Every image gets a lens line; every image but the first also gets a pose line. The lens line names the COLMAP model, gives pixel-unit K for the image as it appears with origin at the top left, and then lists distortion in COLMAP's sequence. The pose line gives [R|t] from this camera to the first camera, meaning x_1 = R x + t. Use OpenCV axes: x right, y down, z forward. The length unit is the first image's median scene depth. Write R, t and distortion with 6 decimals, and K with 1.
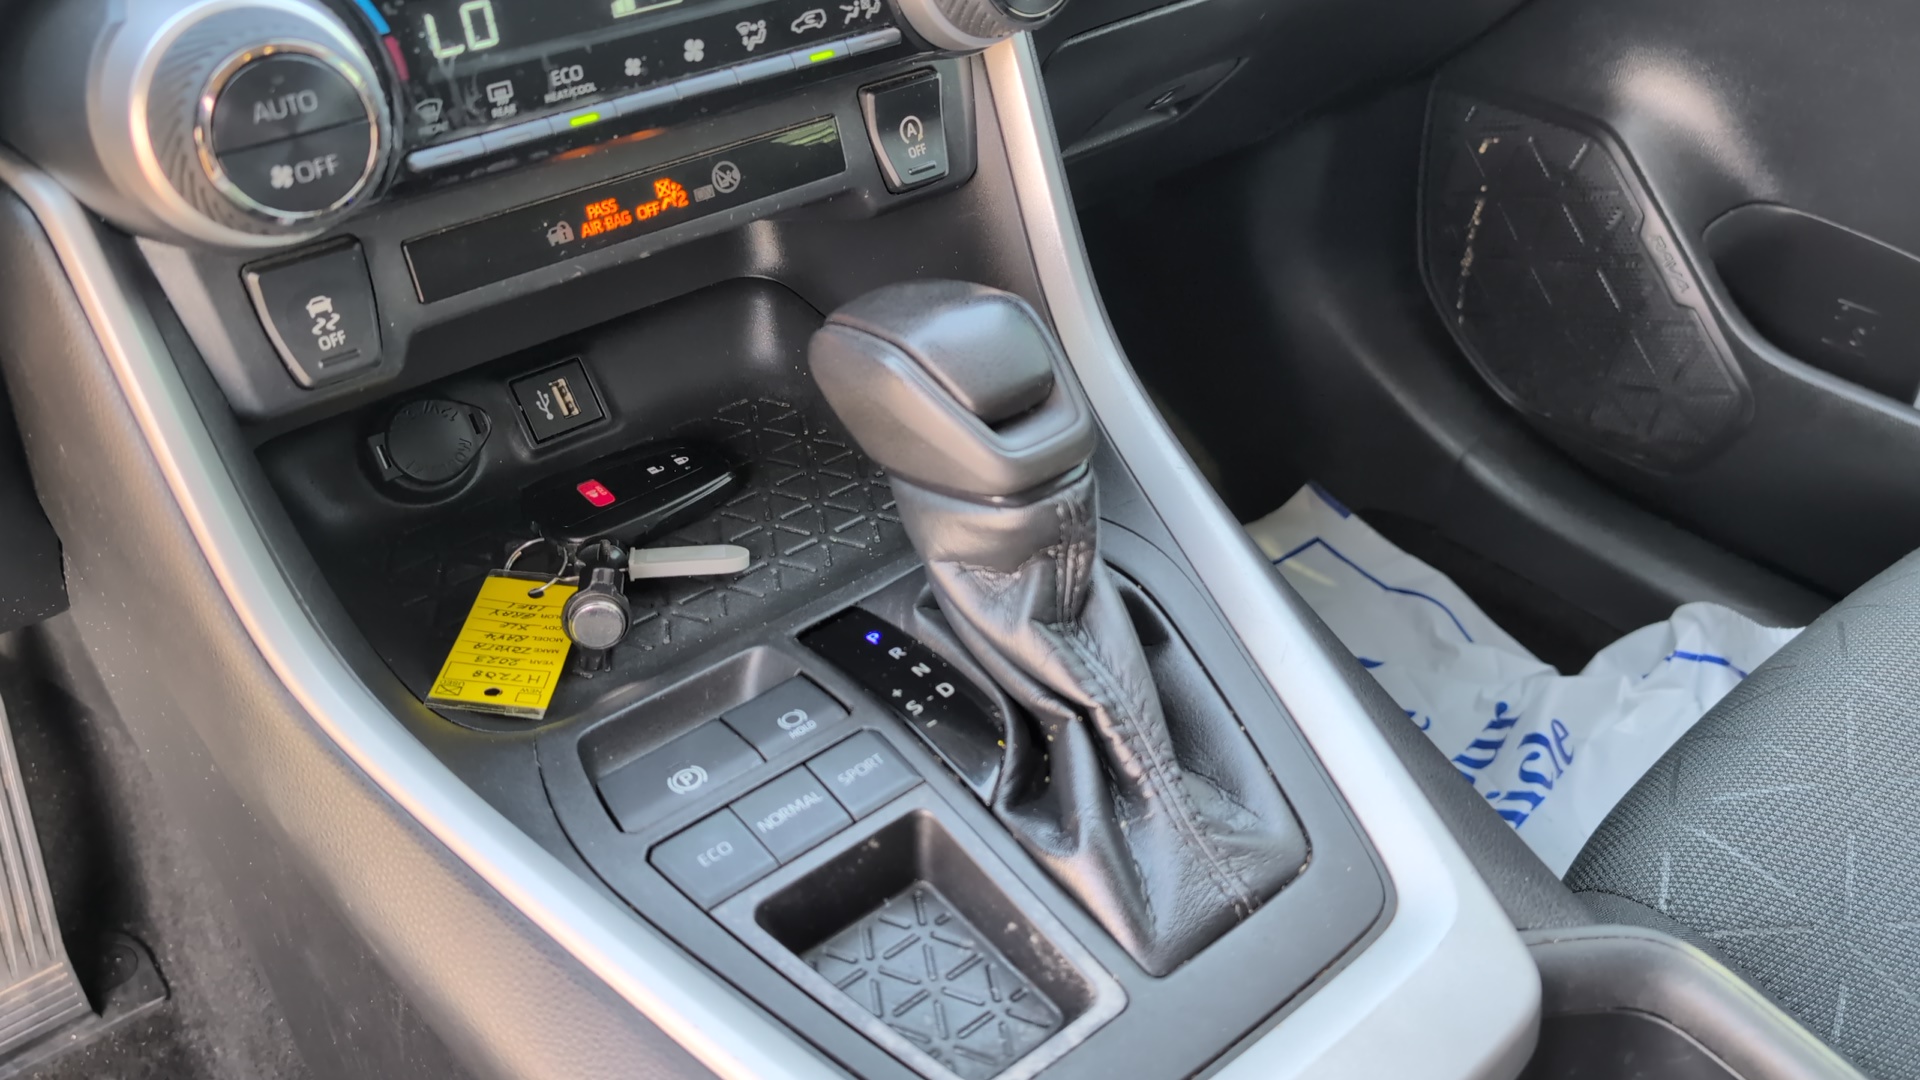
lens RADIAL K [[1621.4, 0, 956.2], [0, 1621.4, 513.7], [0, 0, 1]] dist [-0.002637, -0.008133]
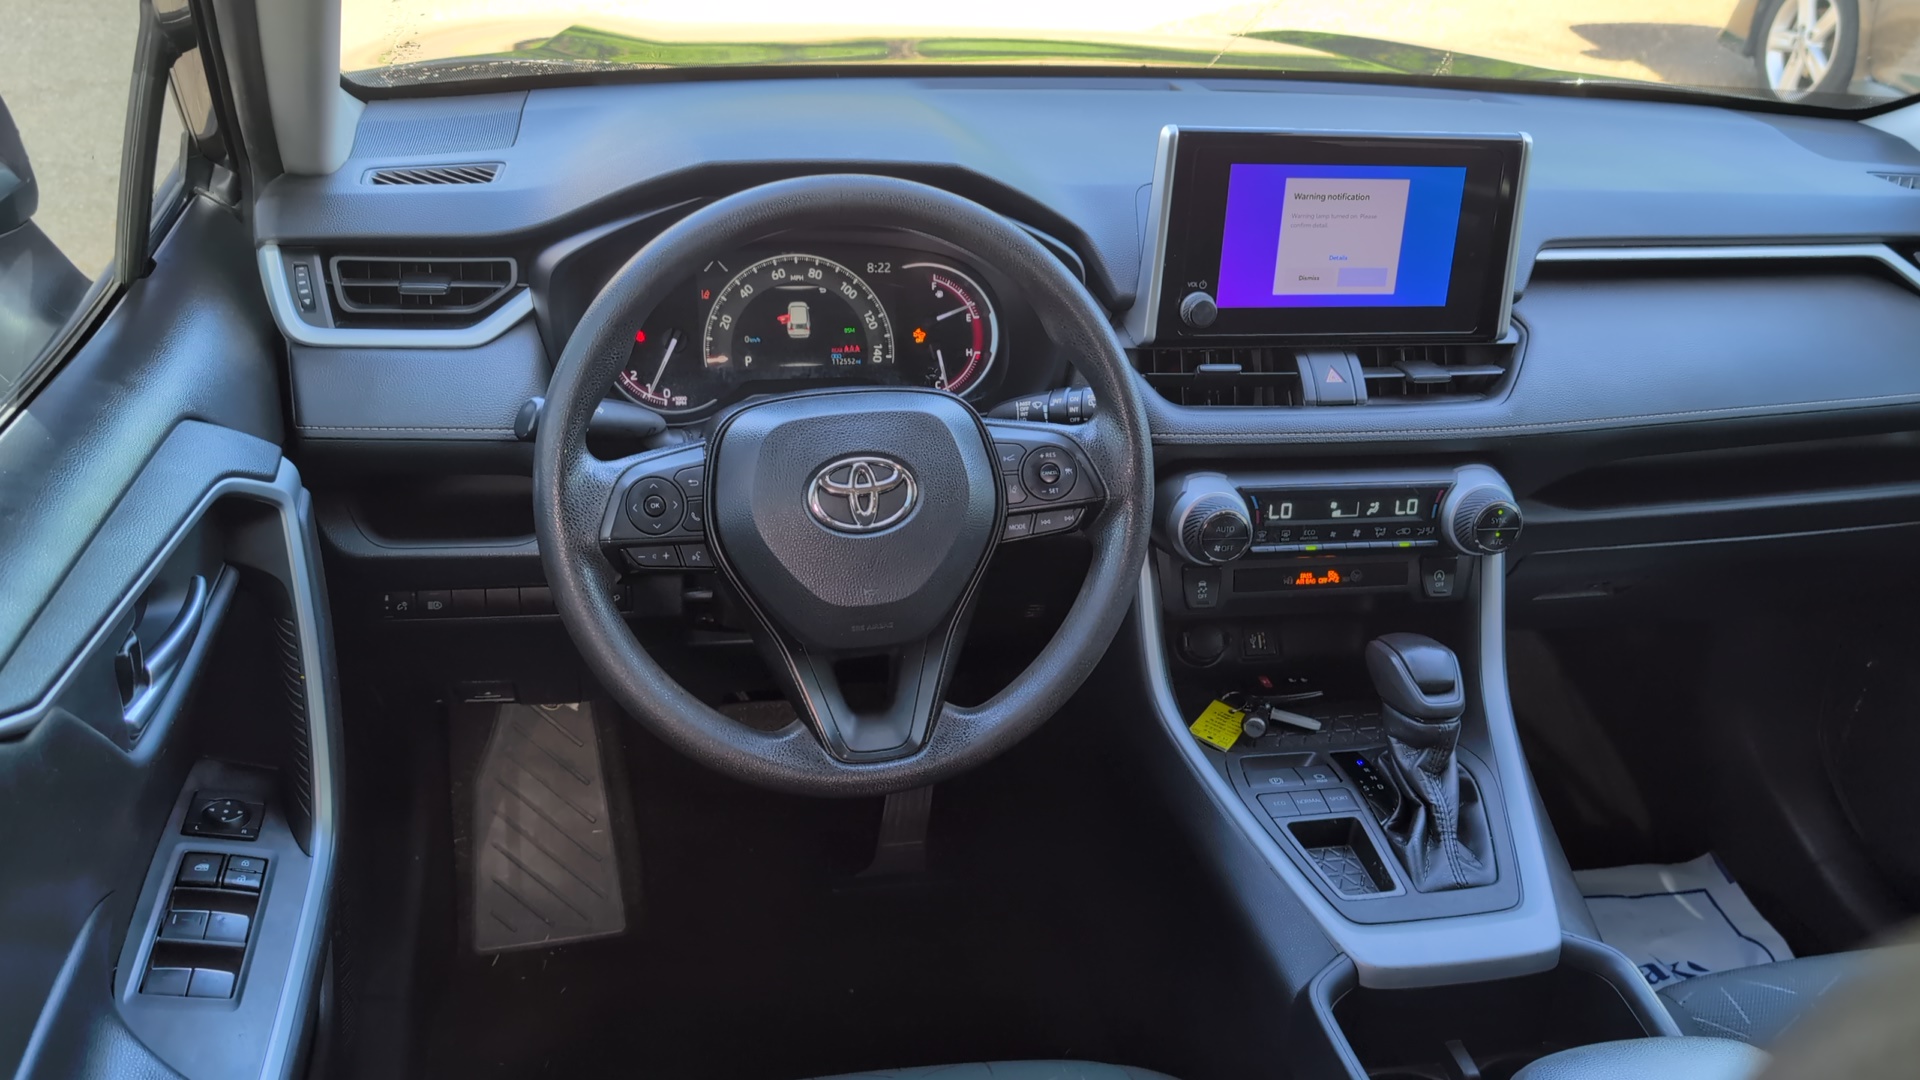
lens RADIAL K [[1474.1, 0, 970.5], [0, 1474.1, 539.2], [0, 0, 1]] dist [0.043112, -0.001471]
pose [[0.883099, 0.259910, -0.390618, 0.228466], [-0.320749, 0.942047, -0.098321, 0.172009], [0.342426, 0.212118, 0.915287, -1.431169]]
